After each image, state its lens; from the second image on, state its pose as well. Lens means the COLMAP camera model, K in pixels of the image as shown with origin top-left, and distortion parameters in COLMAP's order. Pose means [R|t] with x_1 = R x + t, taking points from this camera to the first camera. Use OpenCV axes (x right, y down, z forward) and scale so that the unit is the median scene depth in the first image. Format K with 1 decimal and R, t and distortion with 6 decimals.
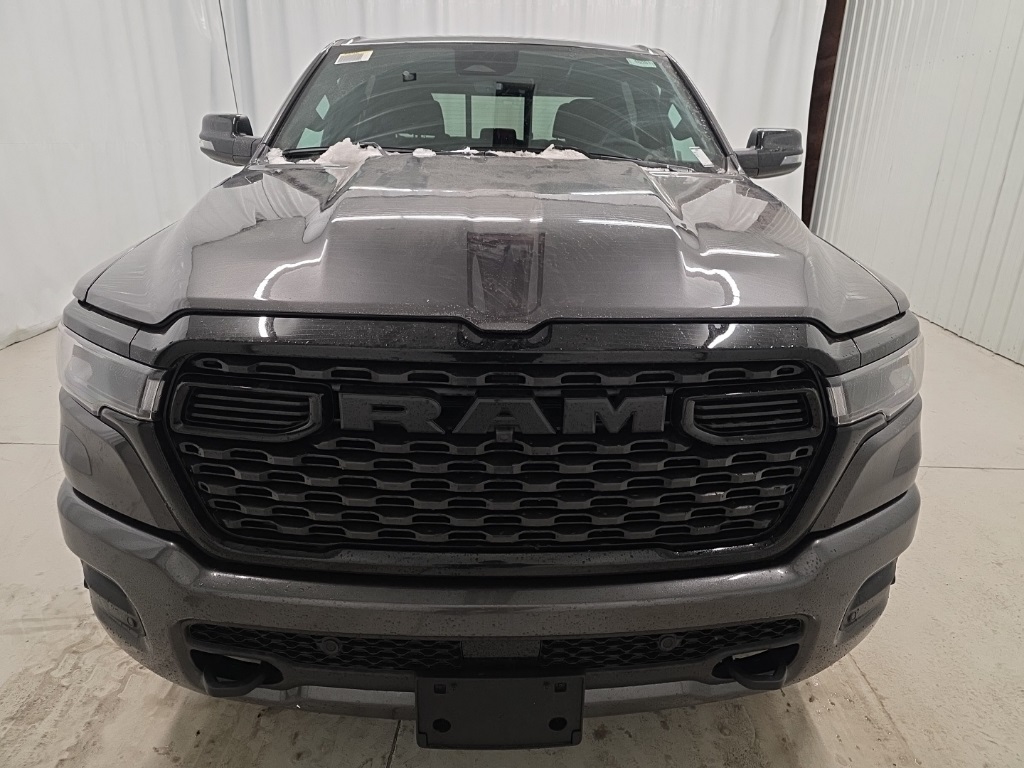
lens RADIAL K [[685.0, 0, 515.1], [0, 685.0, 389.3], [0, 0, 1]] dist [0.039682, -0.032626]
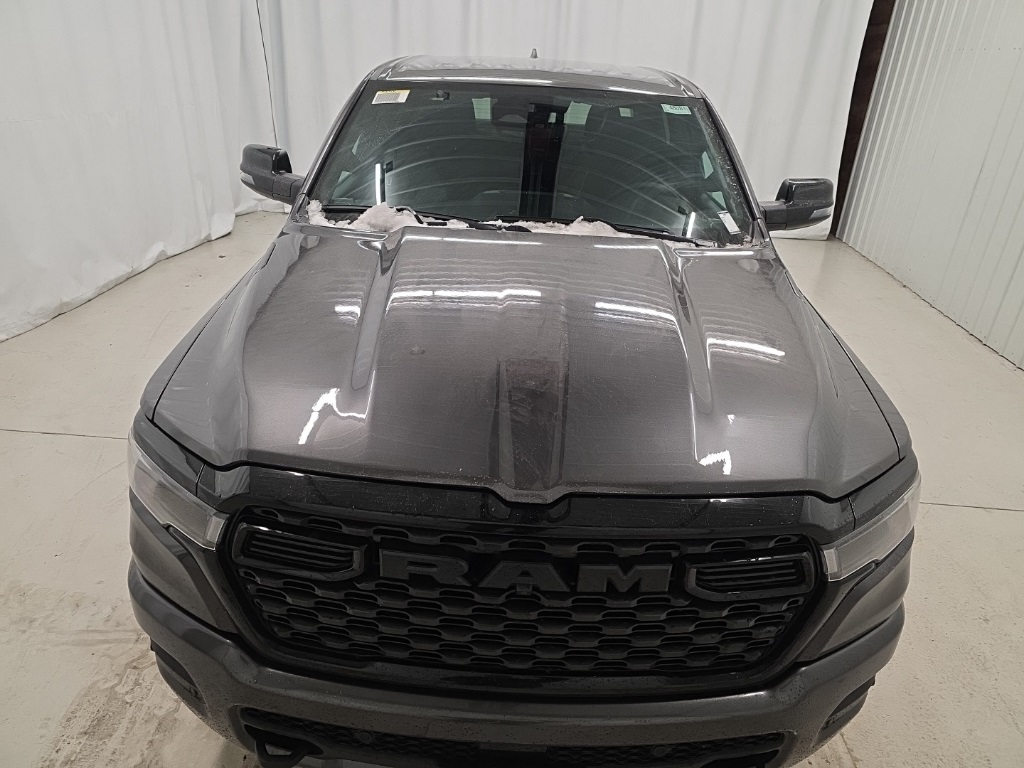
lens RADIAL K [[685.0, 0, 504.7], [0, 685.0, 379.1], [0, 0, 1]] dist [0.039682, -0.032626]
pose [[0.998261, 0.045611, -0.037336, -0.017418], [-0.041653, 0.994048, 0.100663, -0.322710], [0.041705, -0.098933, 0.994220, -0.073752]]
